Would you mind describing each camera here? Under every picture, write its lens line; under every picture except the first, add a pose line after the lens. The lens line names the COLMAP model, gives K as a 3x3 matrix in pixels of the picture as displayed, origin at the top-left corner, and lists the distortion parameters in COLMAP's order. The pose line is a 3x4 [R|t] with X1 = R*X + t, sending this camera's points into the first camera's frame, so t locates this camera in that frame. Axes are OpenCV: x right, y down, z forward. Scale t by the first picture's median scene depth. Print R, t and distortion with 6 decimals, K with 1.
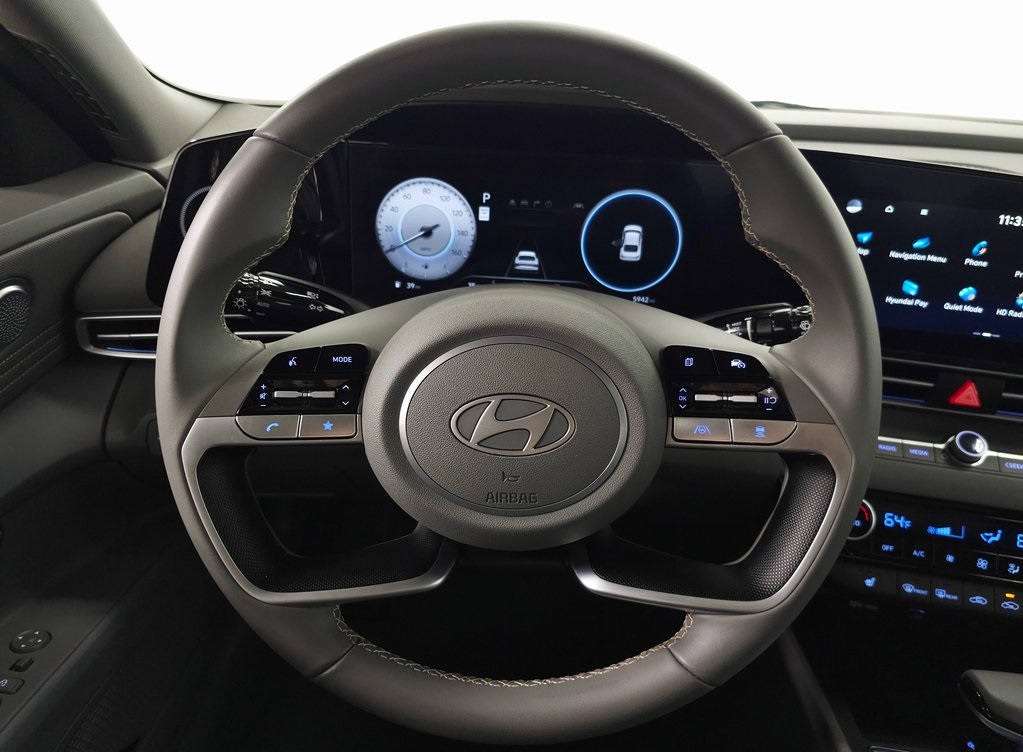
lens RADIAL K [[720.6, 0, 503.7], [0, 720.6, 366.4], [0, 0, 1]] dist [0.015652, -0.033434]
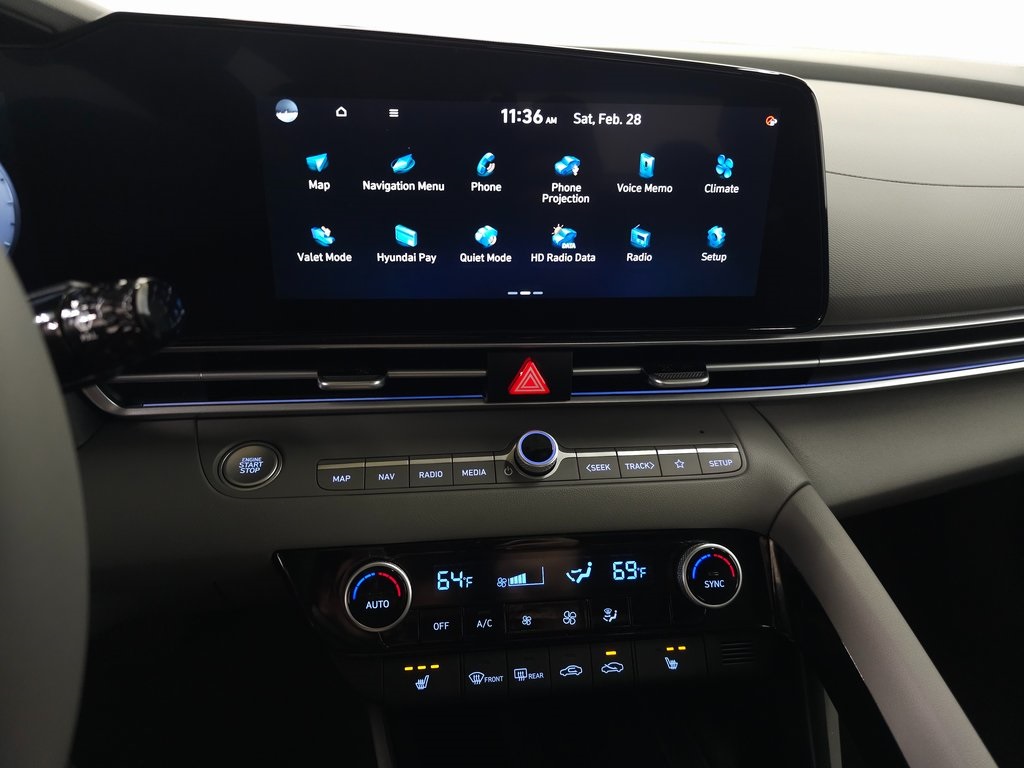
lens RADIAL K [[686.0, 0, 512.0], [0, 686.0, 380.1], [0, 0, 1]] dist [0.020088, -0.032464]
pose [[0.943588, -0.159445, 0.290206, 0.443688], [0.150400, 0.987184, 0.053361, 0.001424], [-0.294995, -0.006704, 0.955475, 0.369349]]
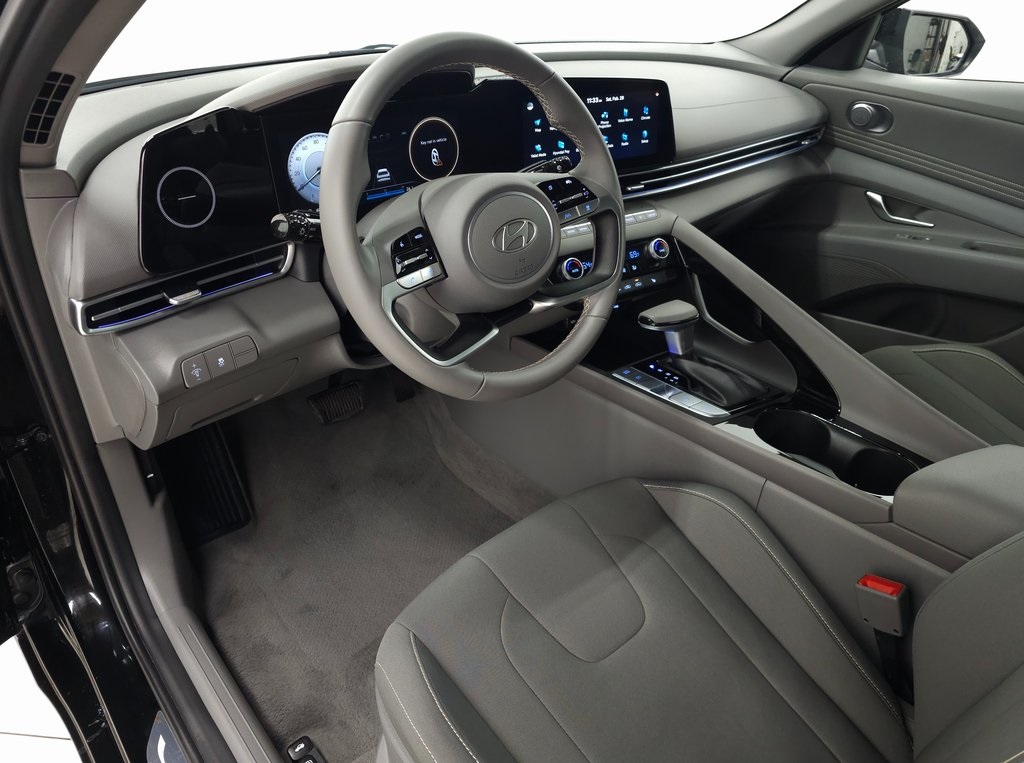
lens RADIAL K [[686.0, 0, 508.1], [0, 686.0, 379.6], [0, 0, 1]] dist [0.020088, -0.032464]
pose [[0.716082, -0.387628, 0.580492, -0.835531], [0.311460, 0.921690, 0.231256, 0.001400], [-0.624676, 0.015202, 0.780736, -0.333907]]
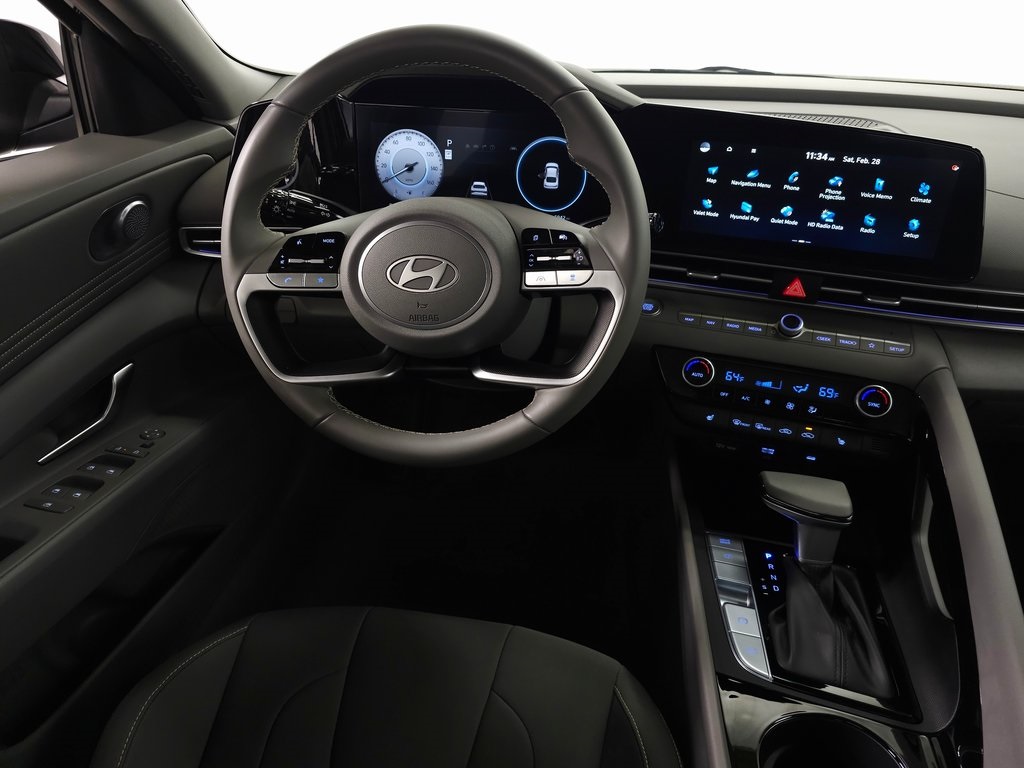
lens RADIAL K [[686.0, 0, 509.0], [0, 686.0, 377.9], [0, 0, 1]] dist [0.020088, -0.032464]
pose [[0.994773, 0.028613, -0.098020, 0.242208], [-0.021560, 0.997152, 0.072273, 0.130583], [0.099809, -0.069782, 0.992557, -0.376154]]
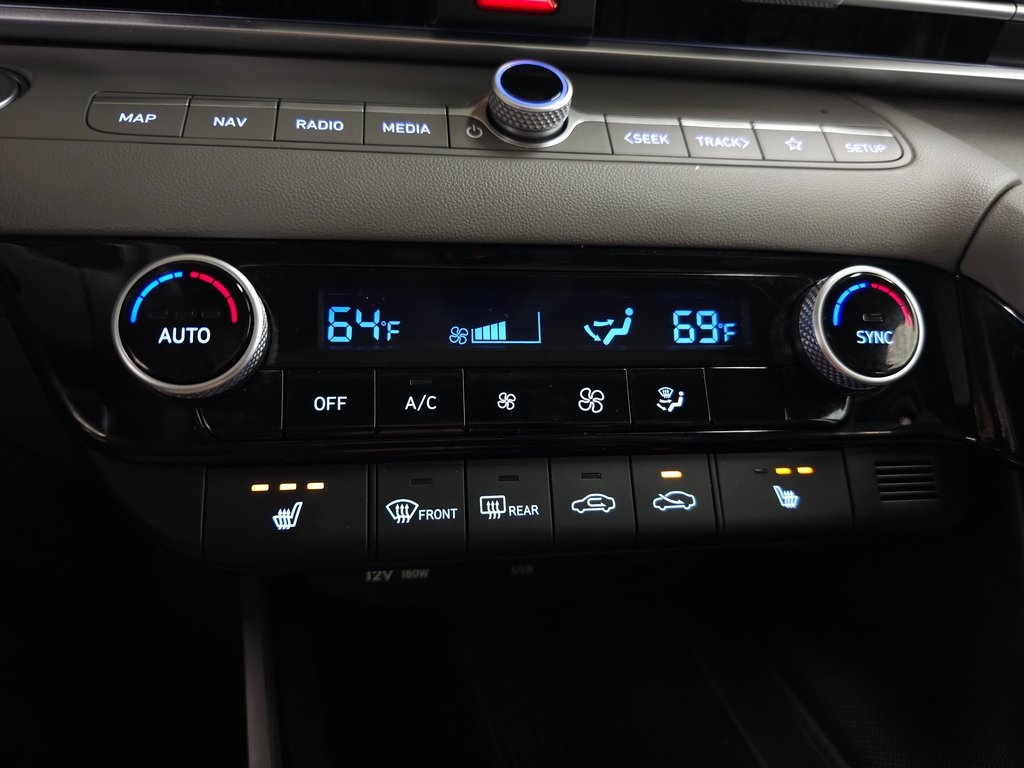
lens RADIAL K [[686.0, 0, 515.8], [0, 686.0, 388.5], [0, 0, 1]] dist [0.020088, -0.032464]
pose [[0.935690, -0.148910, 0.319859, 0.510562], [0.136796, 0.988771, 0.060151, 0.237088], [-0.325224, -0.012527, 0.945554, 0.676955]]
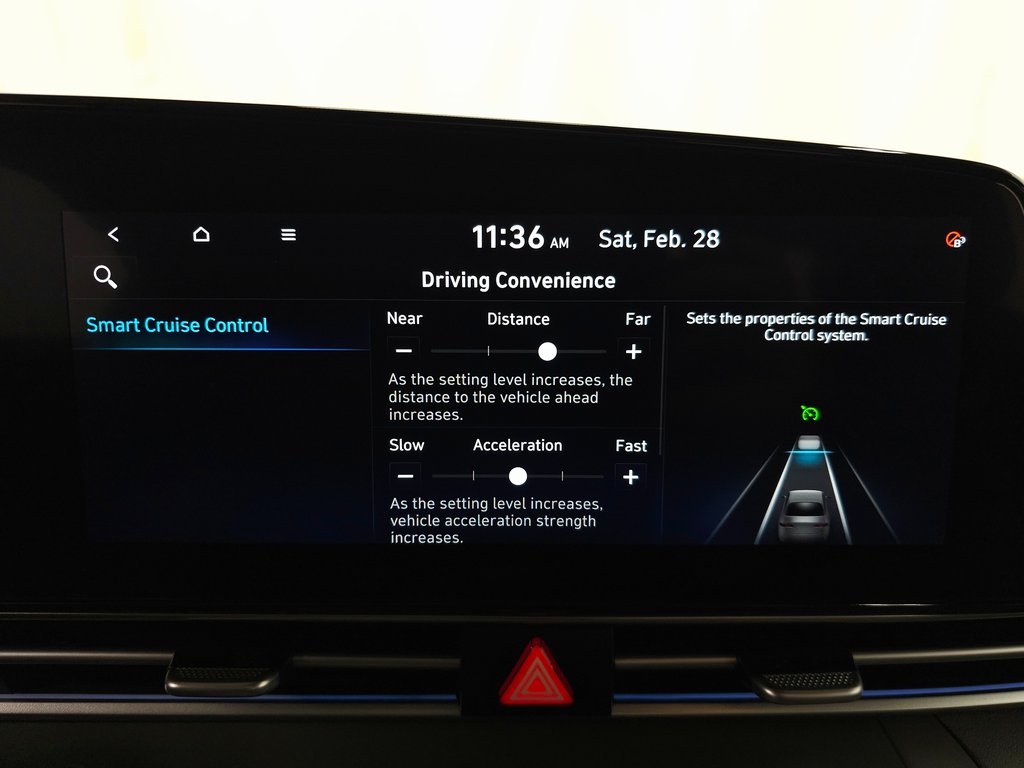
lens RADIAL K [[686.0, 0, 512.7], [0, 686.0, 376.6], [0, 0, 1]] dist [0.020088, -0.032464]
pose [[0.971834, -0.092308, 0.216838, 0.579778], [0.132533, 0.974885, -0.178982, -0.059815], [-0.194870, 0.202679, 0.959660, 0.616467]]
